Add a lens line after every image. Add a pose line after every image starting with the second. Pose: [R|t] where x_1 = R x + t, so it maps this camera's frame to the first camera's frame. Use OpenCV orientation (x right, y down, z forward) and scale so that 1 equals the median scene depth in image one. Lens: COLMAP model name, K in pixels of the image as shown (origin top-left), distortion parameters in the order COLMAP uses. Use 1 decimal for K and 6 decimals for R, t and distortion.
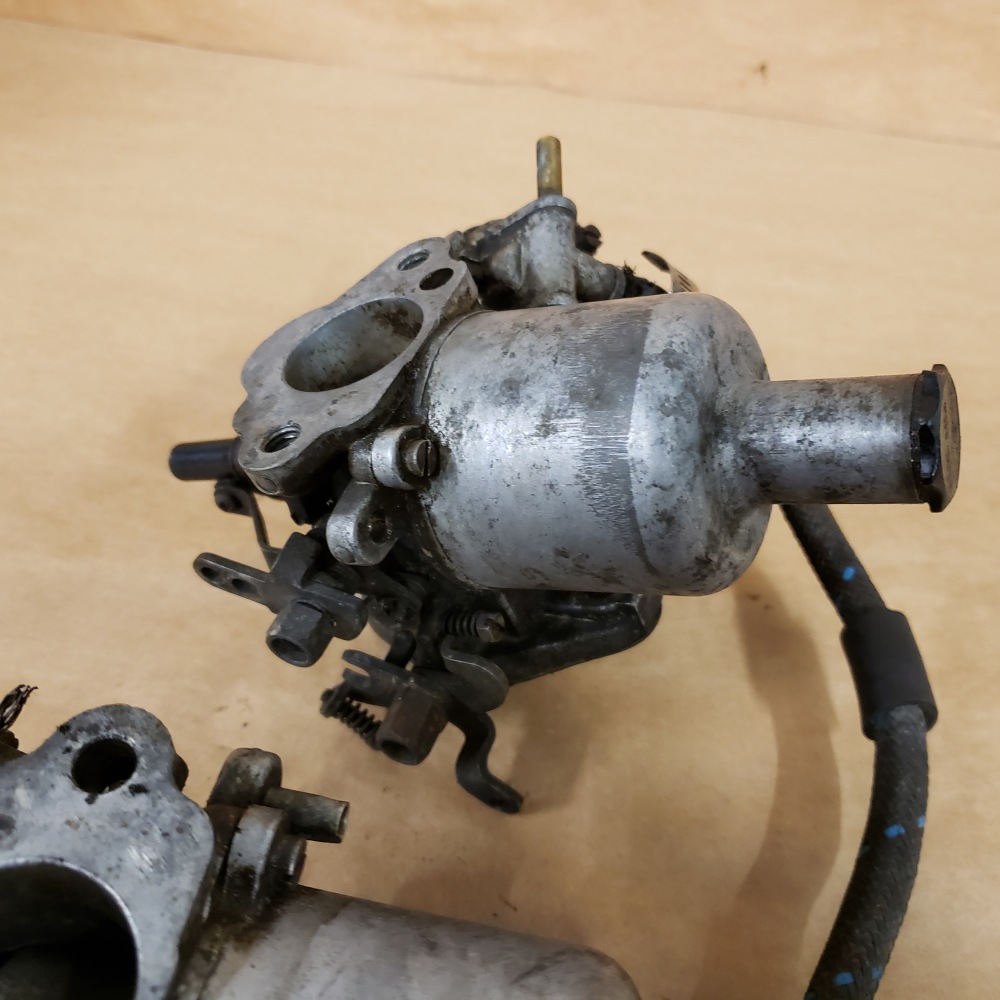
lens RADIAL K [[1052.0, 0, 500.0], [0, 1052.0, 500.0], [0, 0, 1]] dist [0.080011, -0.203639]
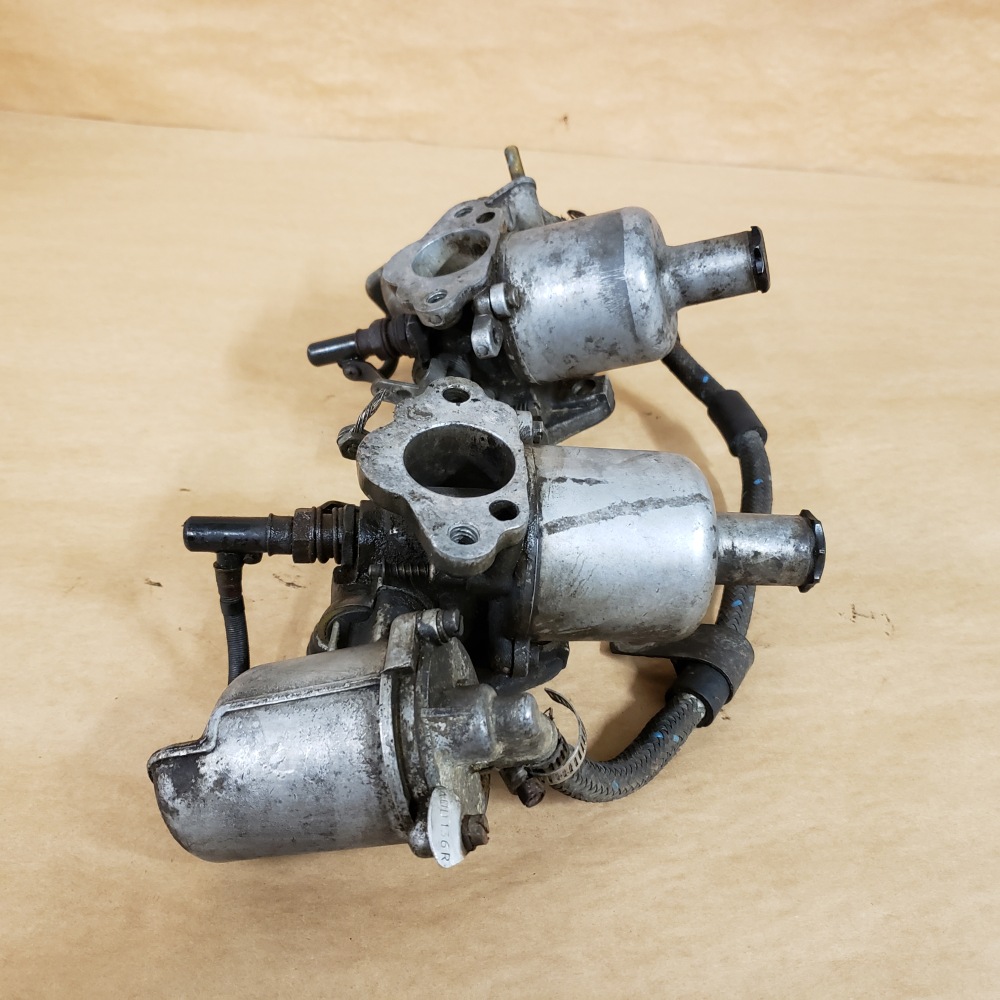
lens RADIAL K [[986.9, 0, 491.0], [0, 986.9, 503.1], [0, 0, 1]] dist [0.069549, -0.150120]
pose [[0.971095, -0.121120, 0.205680, -0.529735], [0.130043, 0.991043, -0.030382, 0.380145], [-0.200158, 0.056251, 0.978148, -0.743042]]
